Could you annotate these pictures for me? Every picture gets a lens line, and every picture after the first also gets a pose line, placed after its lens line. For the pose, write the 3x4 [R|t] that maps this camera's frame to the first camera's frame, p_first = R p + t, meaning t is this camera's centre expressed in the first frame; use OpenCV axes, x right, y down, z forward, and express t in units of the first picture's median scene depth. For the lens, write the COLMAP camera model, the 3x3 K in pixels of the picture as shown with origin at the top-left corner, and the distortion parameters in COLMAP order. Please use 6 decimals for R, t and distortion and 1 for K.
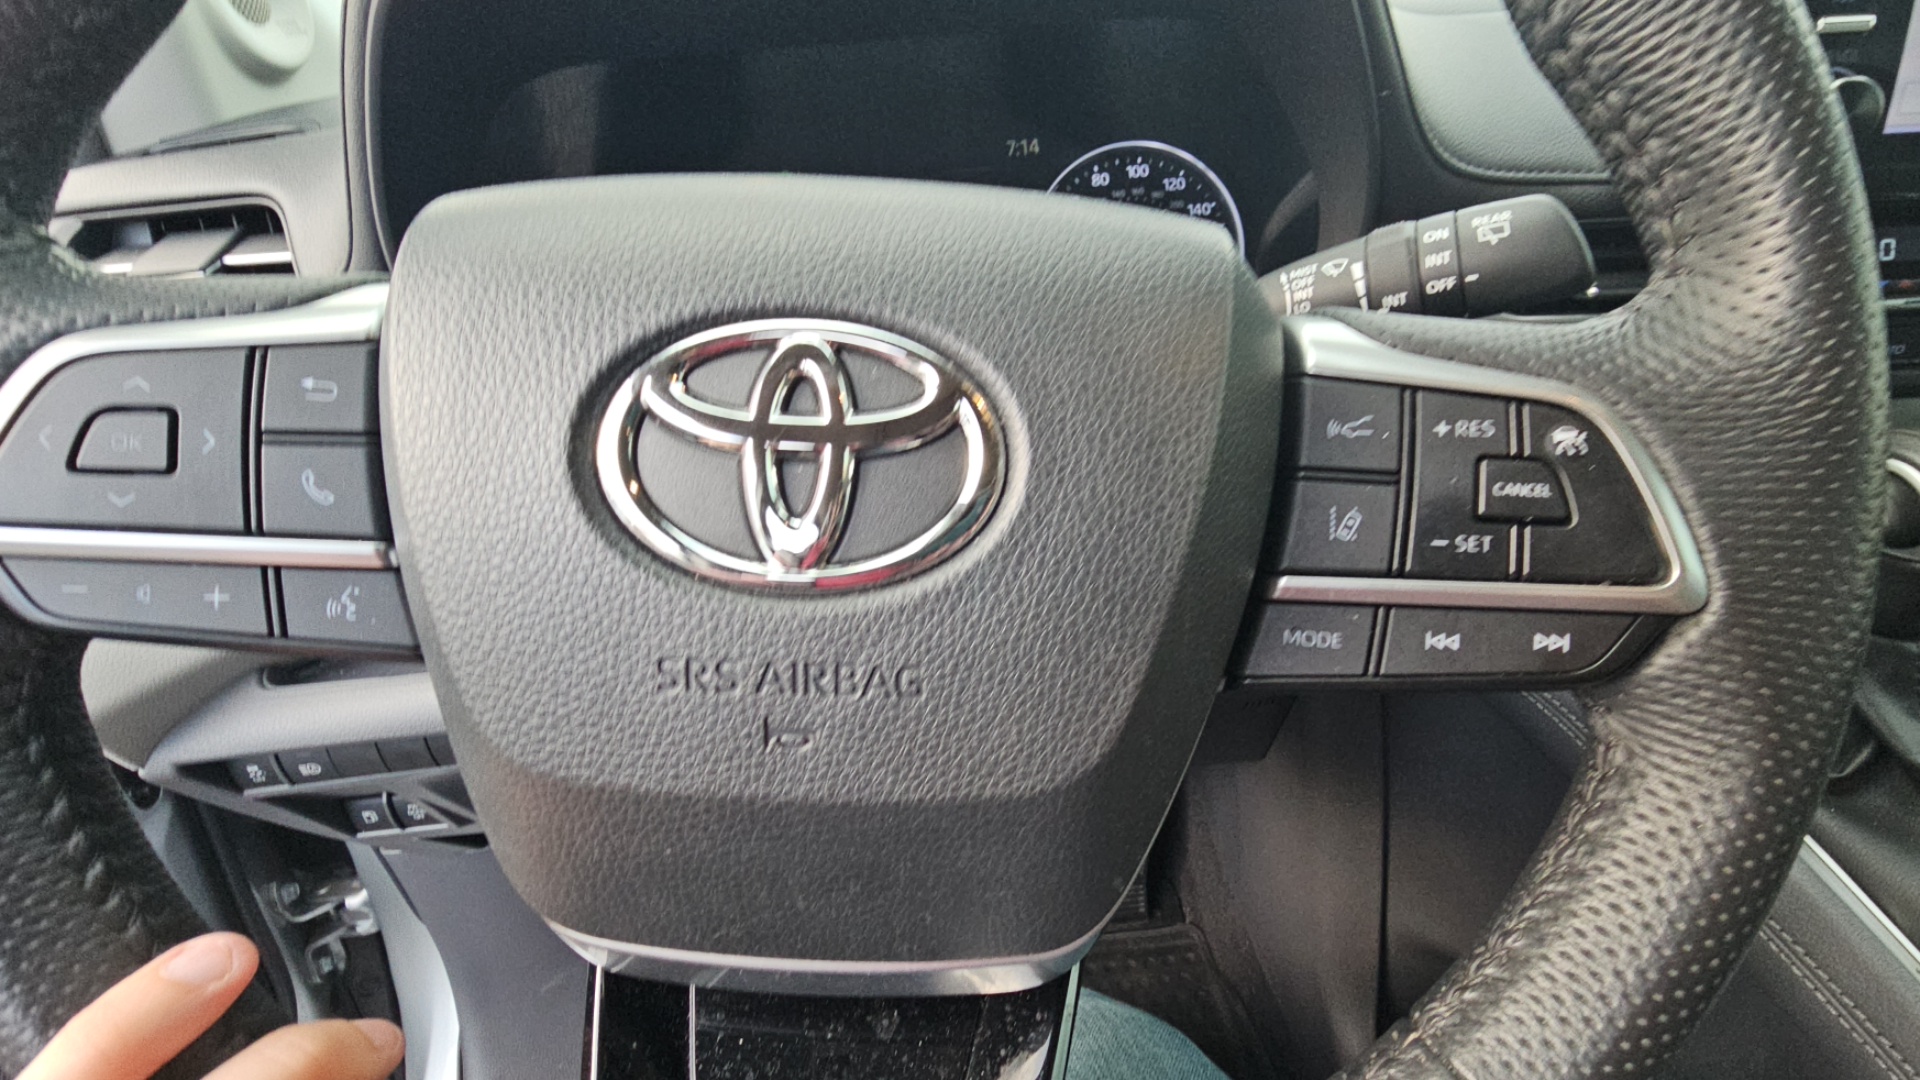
lens RADIAL K [[860.0, 0, 979.7], [0, 860.0, 542.1], [0, 0, 1]] dist [0.008784, -0.006885]
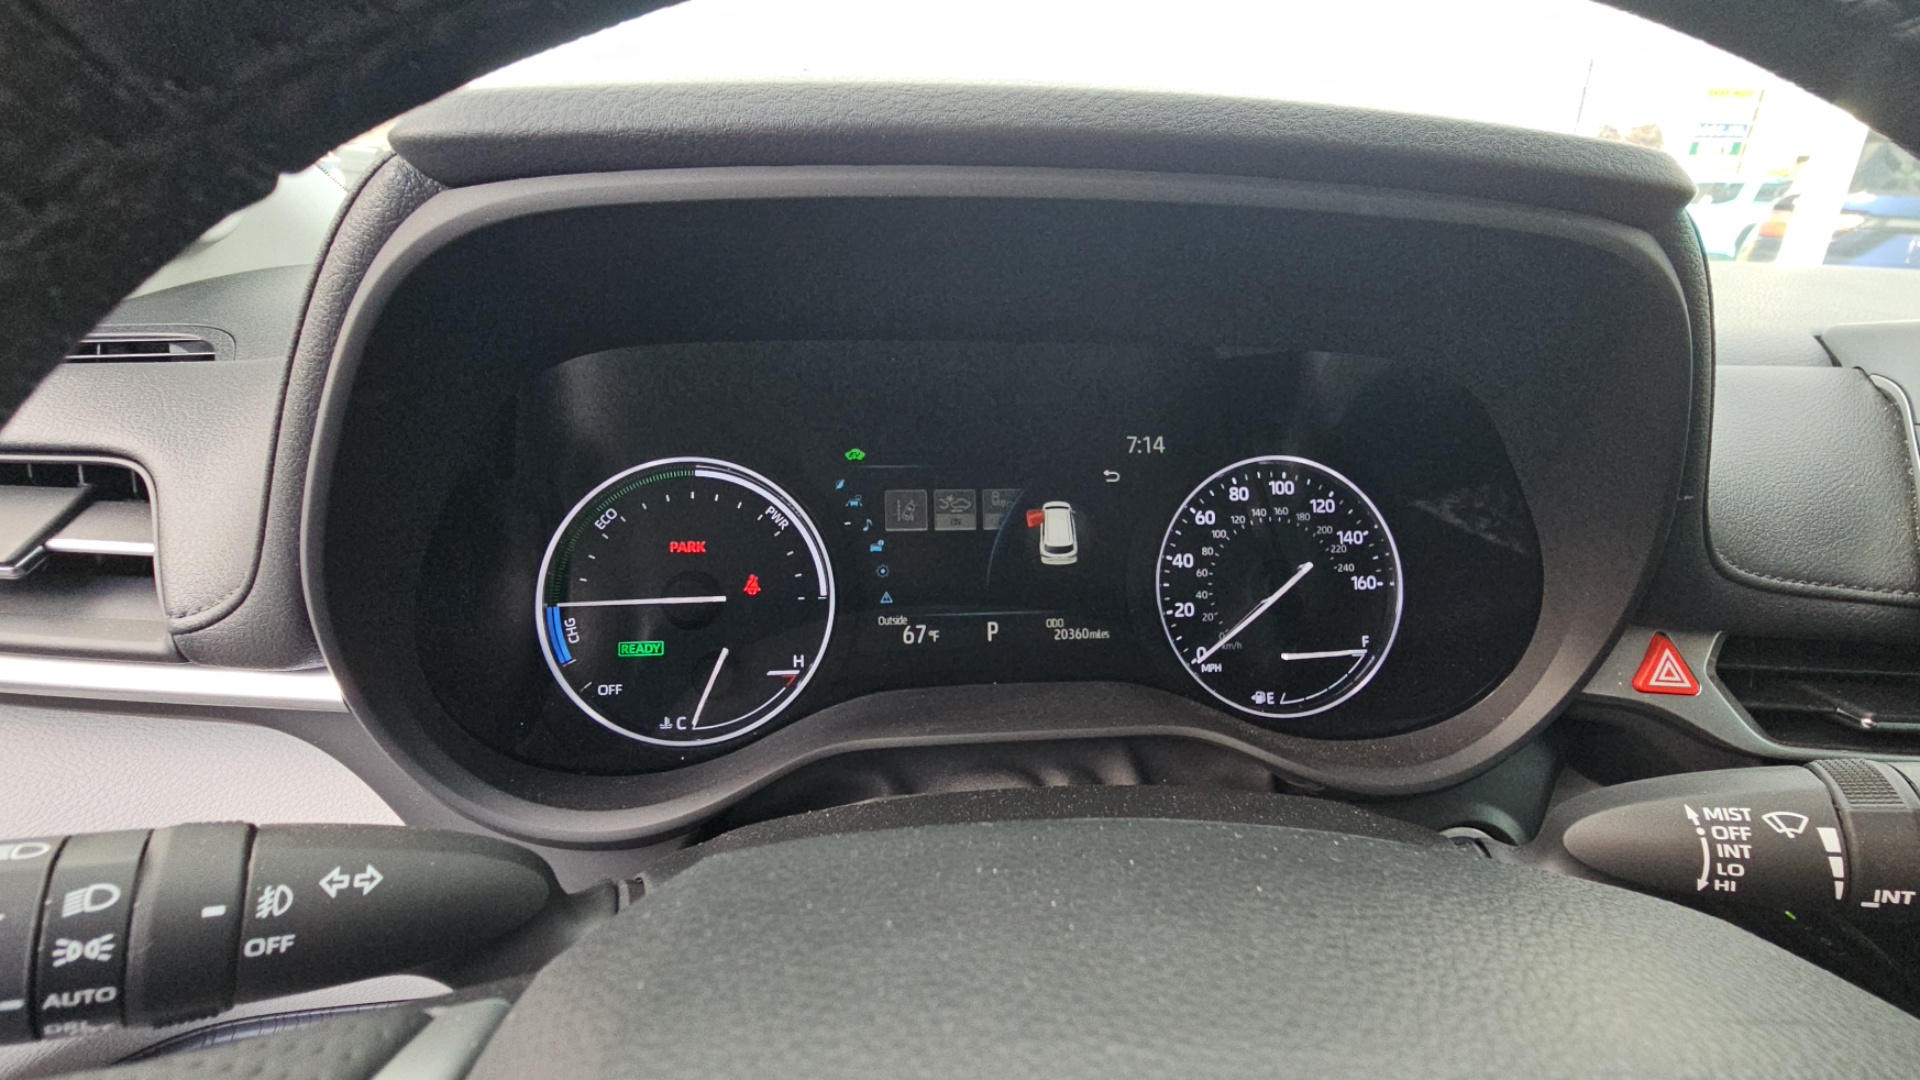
lens RADIAL K [[860.0, 0, 979.7], [0, 860.0, 542.1], [0, 0, 1]] dist [0.008784, -0.006885]
pose [[0.991255, 0.074369, 0.109008, -0.567172], [-0.058895, 0.988558, -0.138868, -0.713362], [-0.118088, 0.131233, 0.984293, 0.636107]]
